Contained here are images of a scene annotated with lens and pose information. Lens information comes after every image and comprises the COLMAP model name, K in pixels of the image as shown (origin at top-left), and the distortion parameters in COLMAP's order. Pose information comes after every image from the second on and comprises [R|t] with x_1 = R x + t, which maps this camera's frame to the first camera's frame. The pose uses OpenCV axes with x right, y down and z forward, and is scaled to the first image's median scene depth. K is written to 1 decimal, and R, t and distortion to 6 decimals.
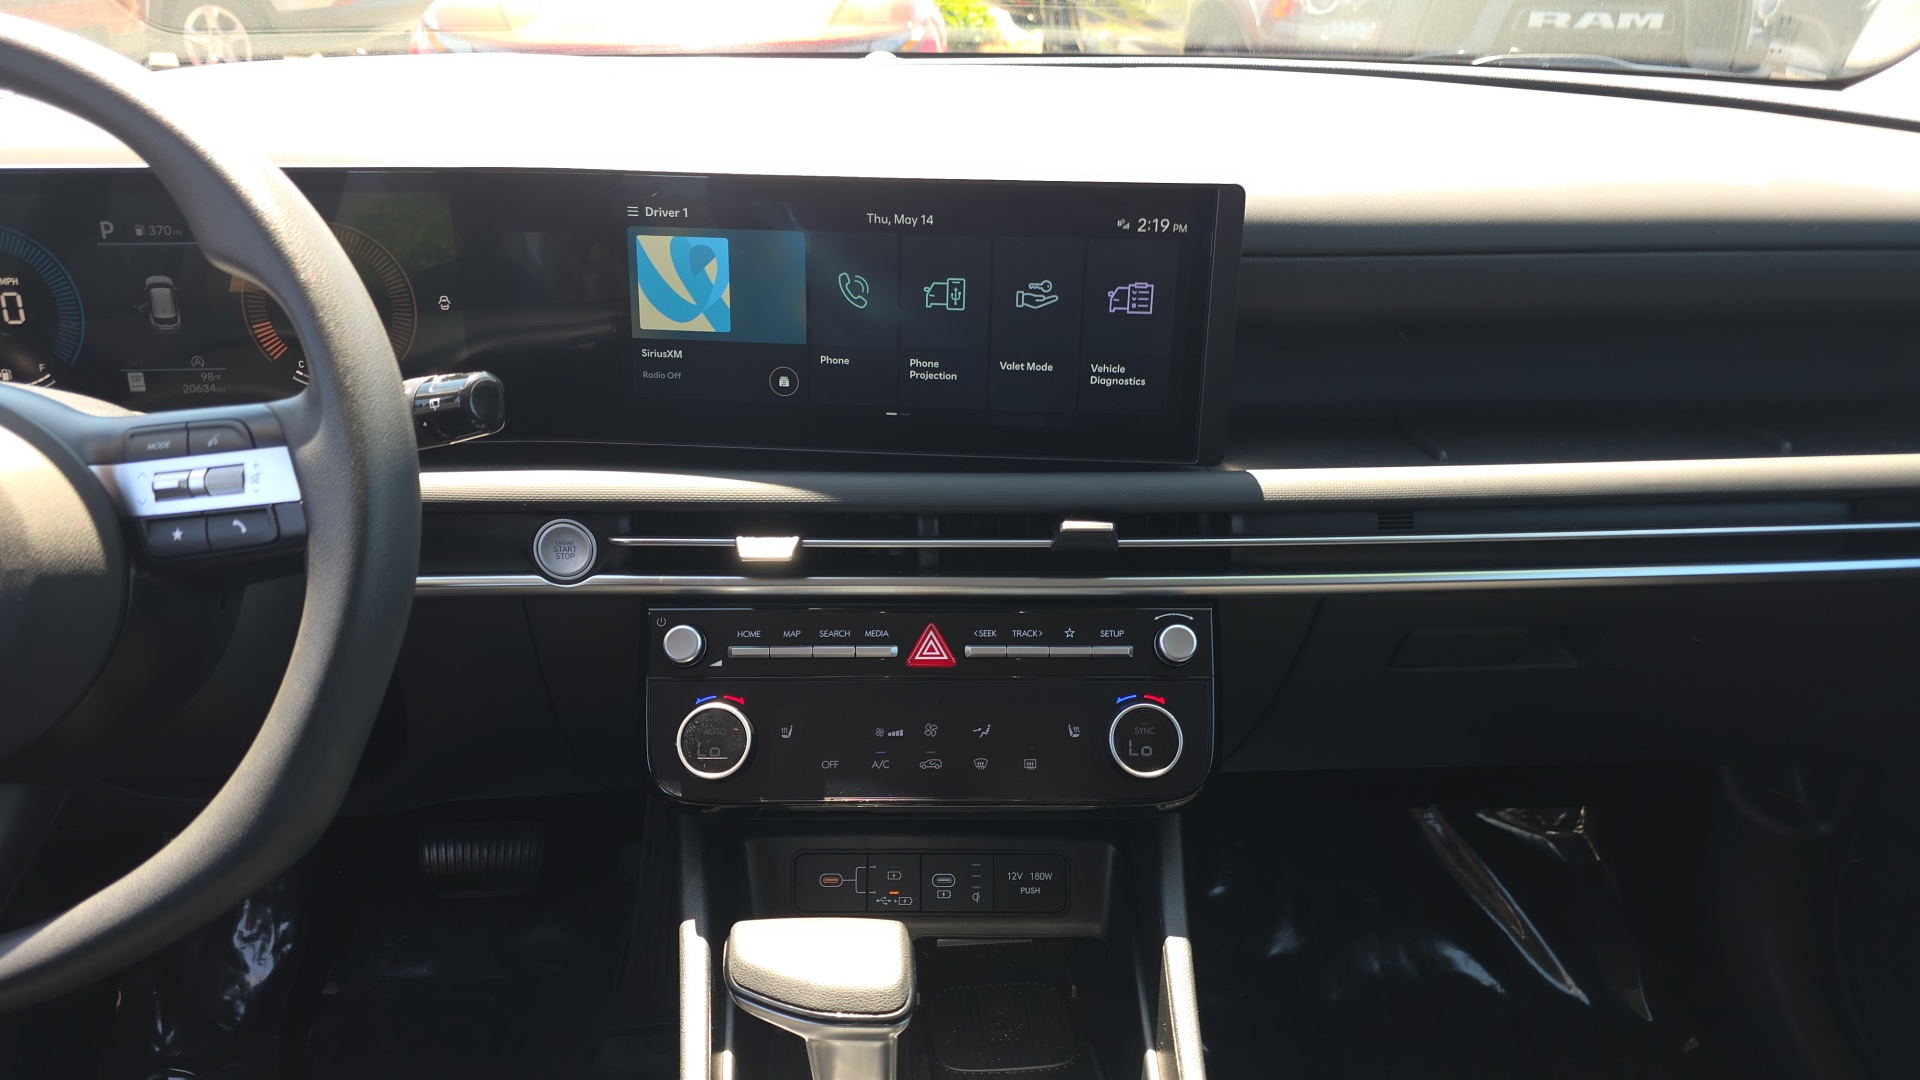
lens RADIAL K [[1295.3, 0, 933.9], [0, 1295.3, 547.9], [0, 0, 1]] dist [0.088269, -0.096824]
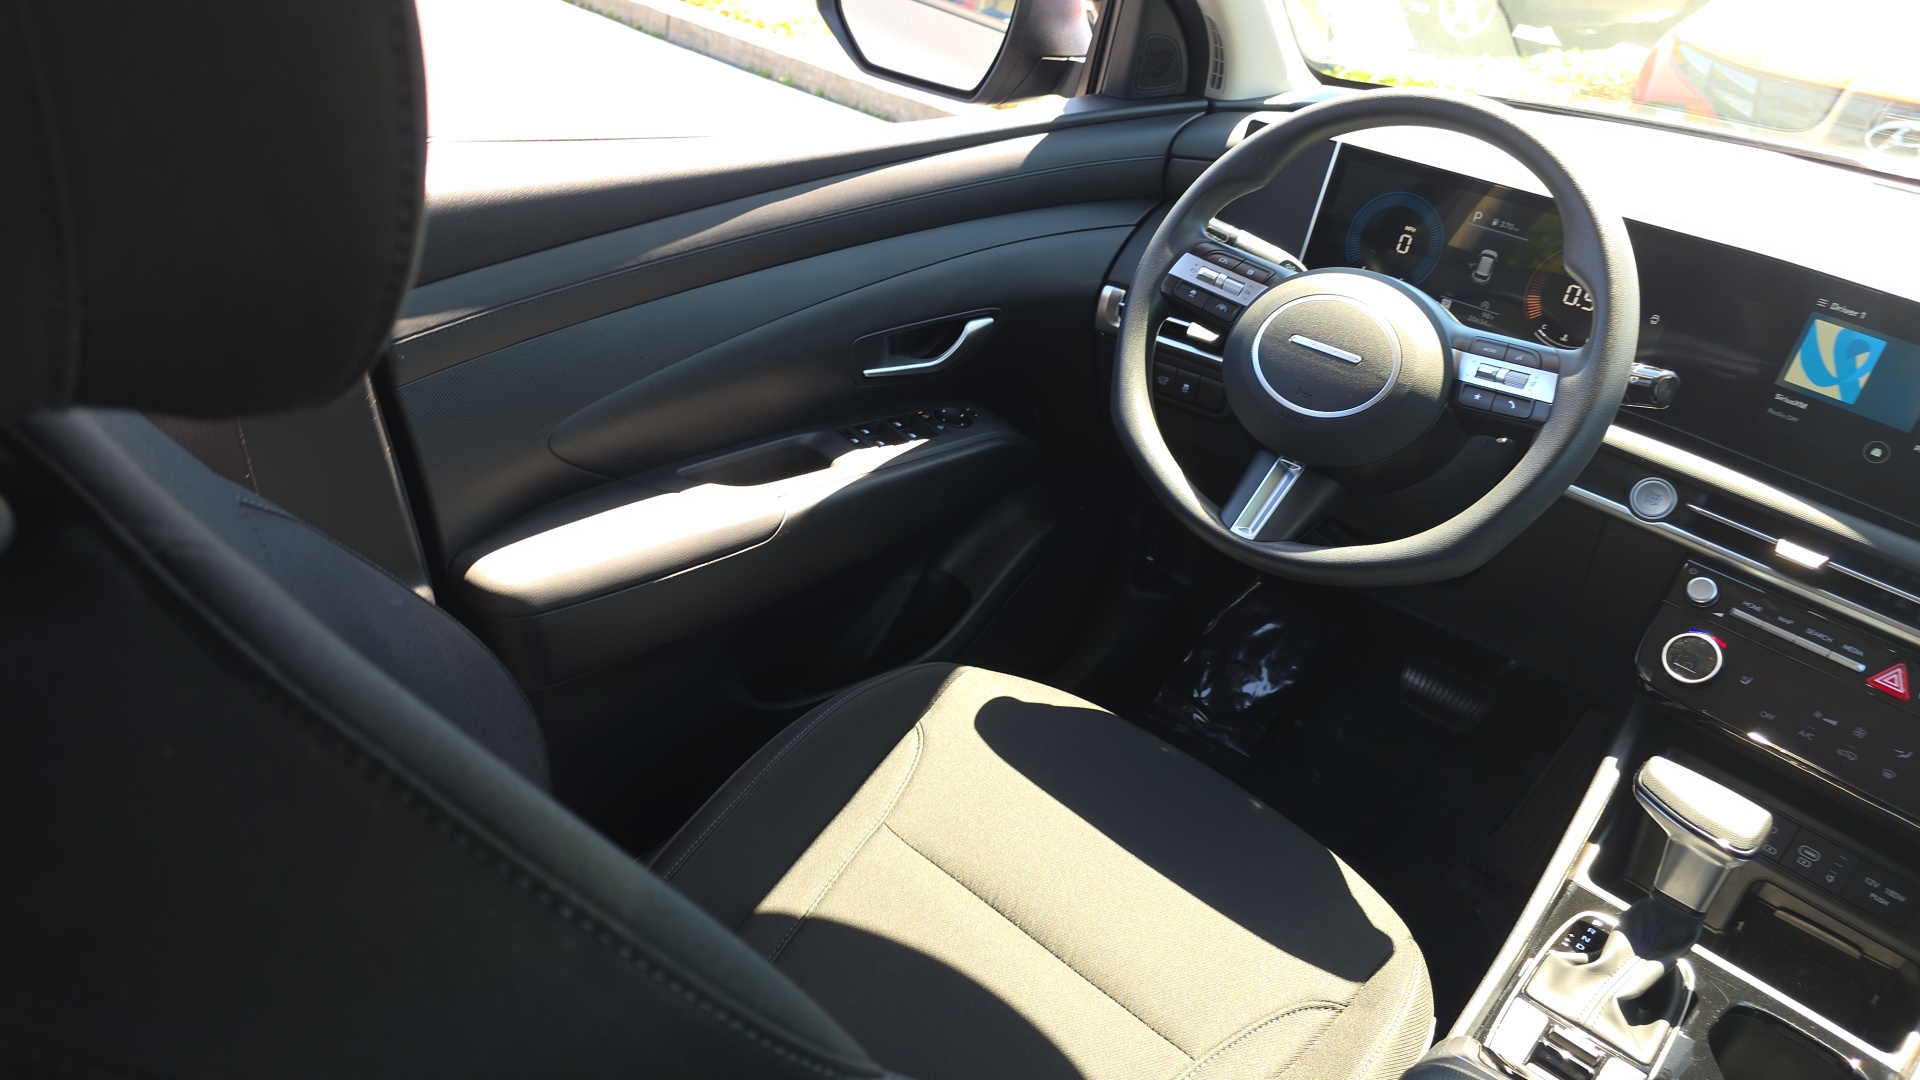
lens RADIAL K [[1303.6, 0, 952.2], [0, 1303.6, 526.9], [0, 0, 1]] dist [0.051352, -0.051080]
pose [[0.678710, 0.420666, -0.601991, 0.091552], [-0.413517, 0.896307, 0.160116, 0.119419], [0.606925, 0.140261, 0.782285, -0.647680]]
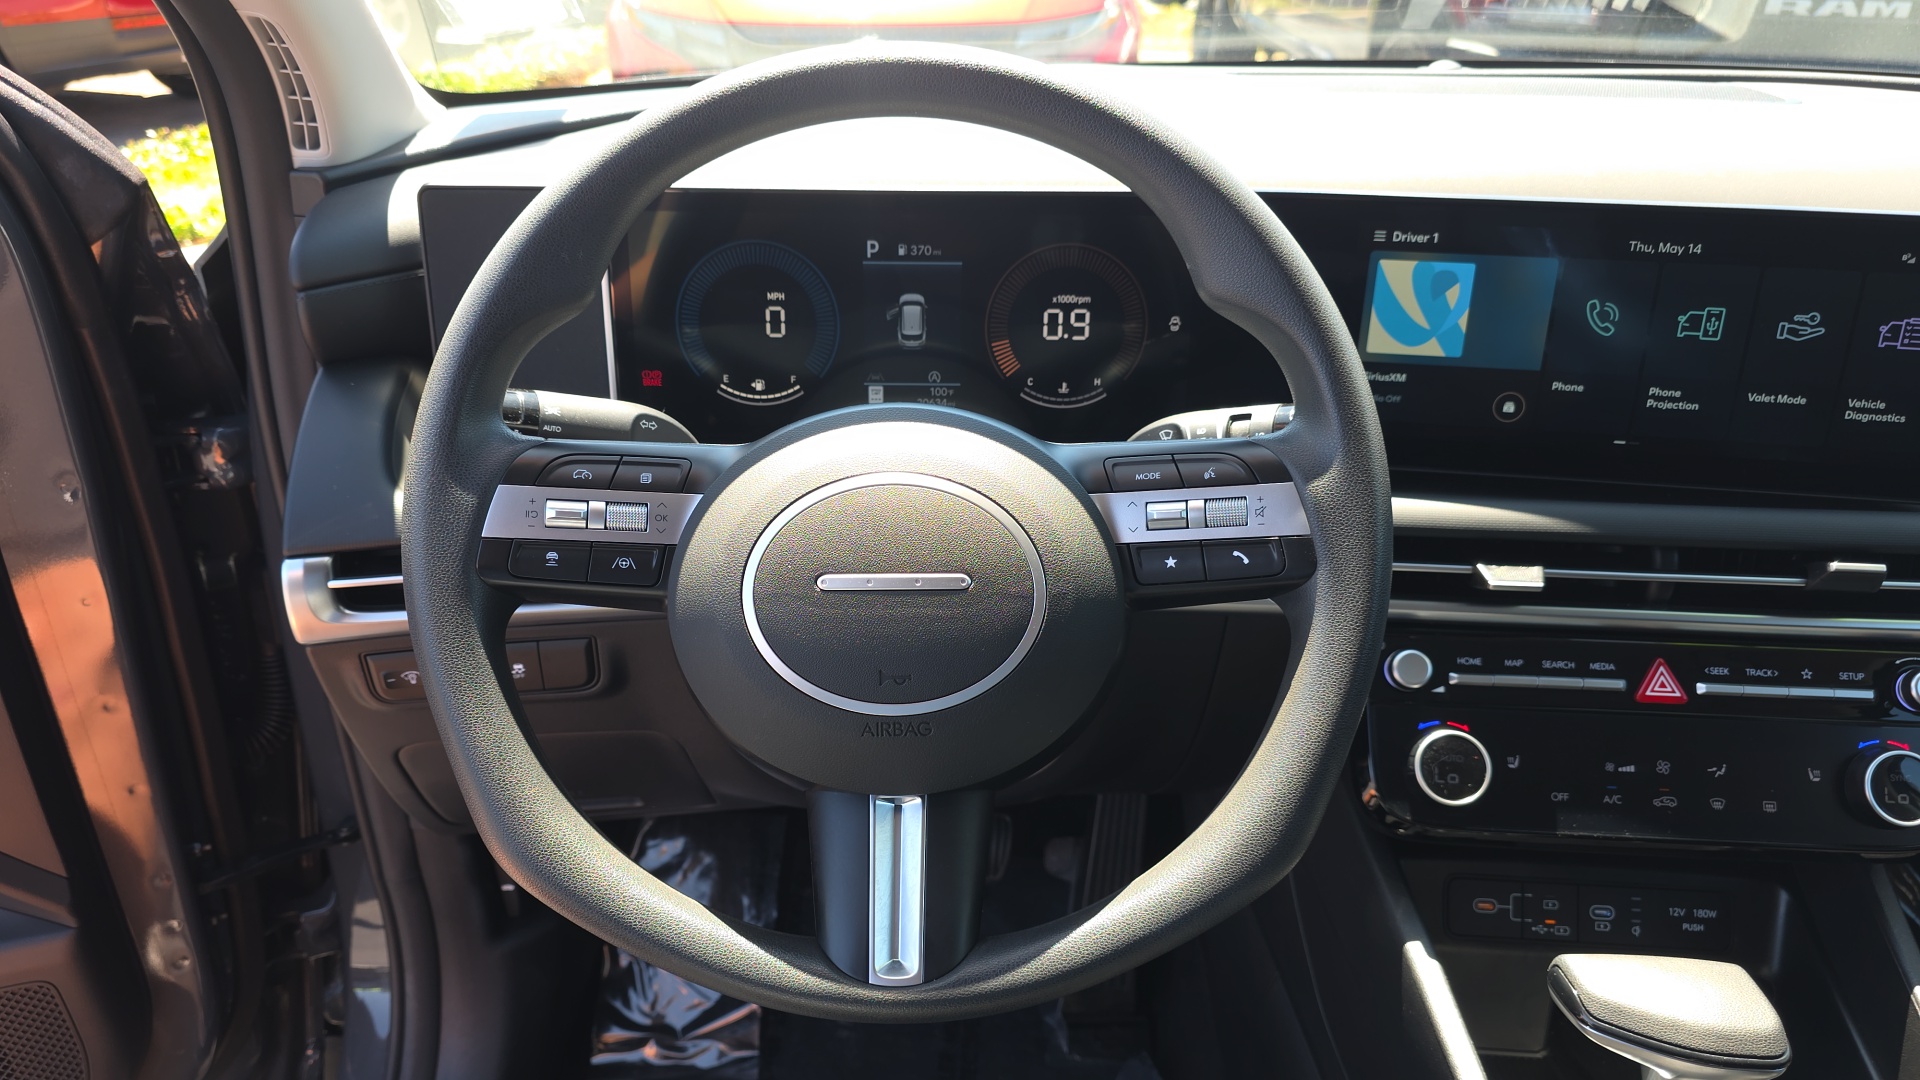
lens RADIAL K [[1295.3, 0, 933.9], [0, 1295.3, 547.9], [0, 0, 1]] dist [0.088269, -0.096824]
pose [[0.997860, 0.034897, -0.055299, -0.503601], [-0.034028, 0.999283, 0.016594, -0.023135], [0.055838, -0.014677, 0.998332, -0.026919]]
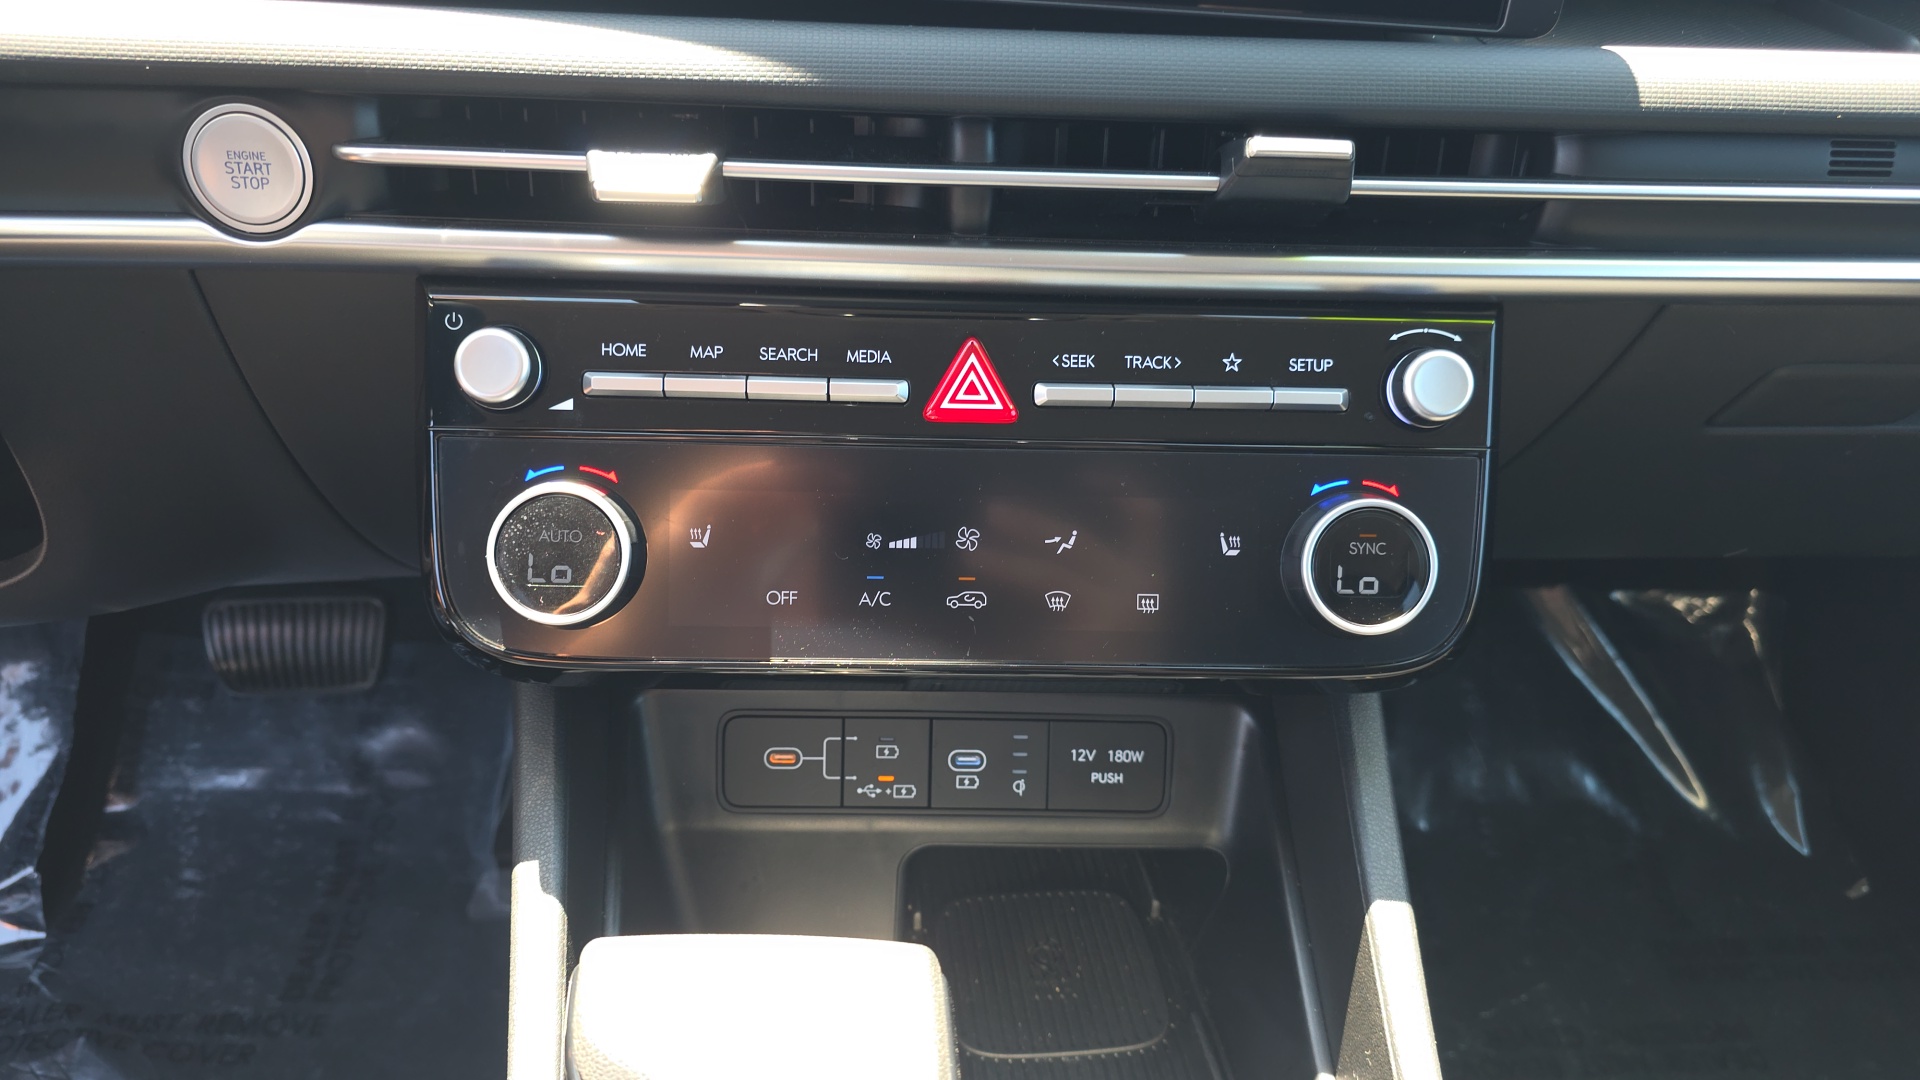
lens RADIAL K [[1316.6, 0, 935.8], [0, 1316.6, 543.1], [0, 0, 1]] dist [0.061734, -0.100184]
pose [[0.999100, 0.018050, 0.038391, -0.036750], [-0.025852, 0.976577, 0.213610, 0.025590], [-0.033636, -0.214410, 0.976164, 0.463124]]
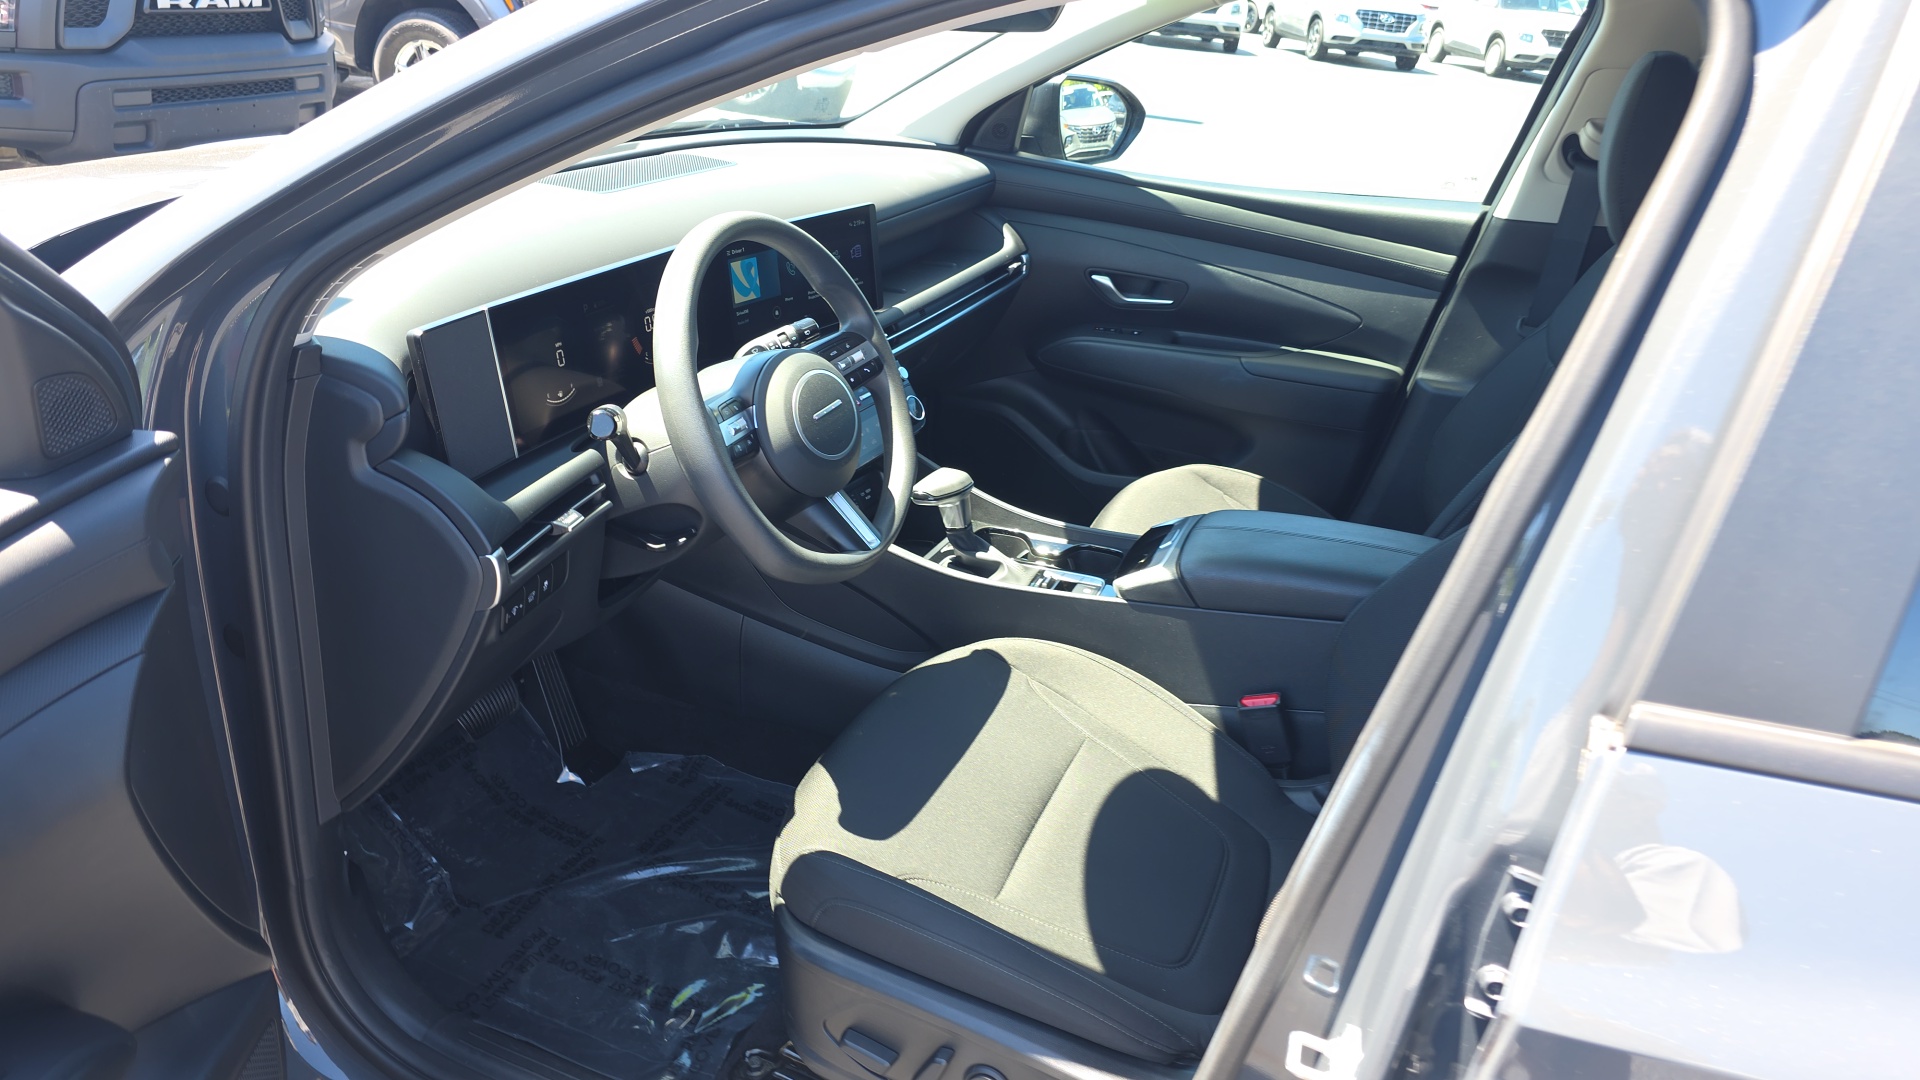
lens RADIAL K [[1295.3, 0, 933.9], [0, 1295.3, 547.9], [0, 0, 1]] dist [0.088269, -0.096824]
pose [[0.460700, -0.359454, 0.811510, -2.086753], [0.321196, 0.919870, 0.225106, -0.178886], [-0.827399, 0.156948, 0.539239, -0.446330]]
